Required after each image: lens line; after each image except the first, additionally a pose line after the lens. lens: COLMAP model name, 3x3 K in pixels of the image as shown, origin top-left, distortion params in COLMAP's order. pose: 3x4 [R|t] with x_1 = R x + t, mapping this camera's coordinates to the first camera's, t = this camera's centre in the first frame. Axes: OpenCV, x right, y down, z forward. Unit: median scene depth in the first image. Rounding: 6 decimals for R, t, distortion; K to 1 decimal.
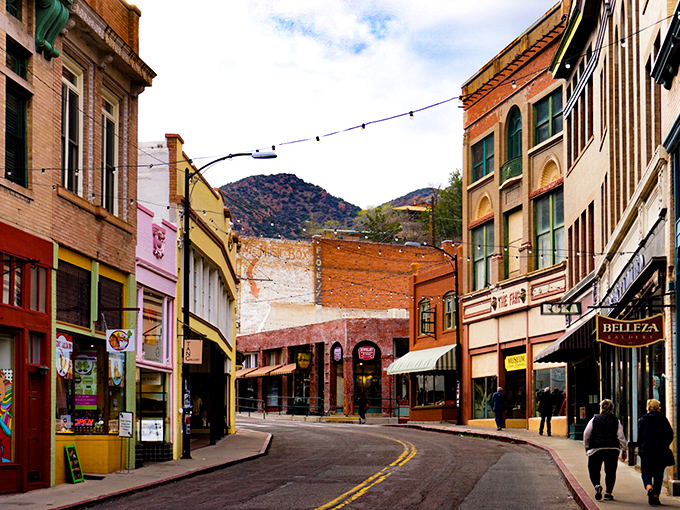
lens RADIAL K [[1073.0, 0, 342.4], [0, 1073.0, 257.1], [0, 0, 1]] dist [-0.063738, 0.000000]
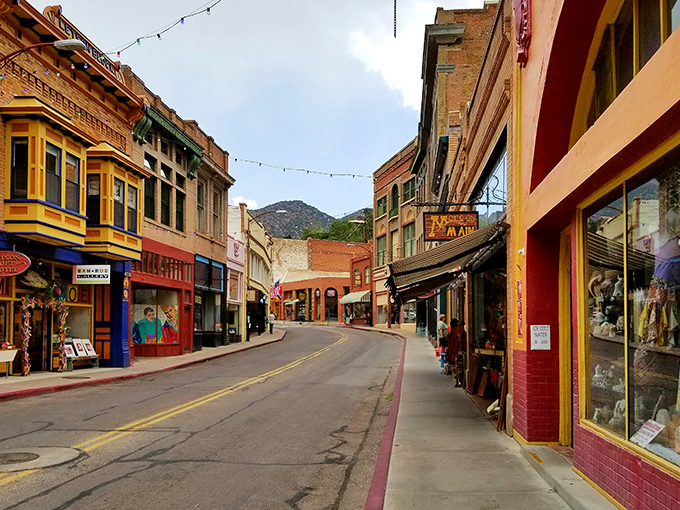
lens RADIAL K [[553.1, 0, 335.9], [0, 553.1, 252.2], [0, 0, 1]] dist [0.006618, -0.000078]
pose [[0.999885, 0.002769, 0.014879, 0.020686], [-0.003134, 0.999693, 0.024578, -0.028004], [-0.014806, -0.024622, 0.999587, -0.157303]]
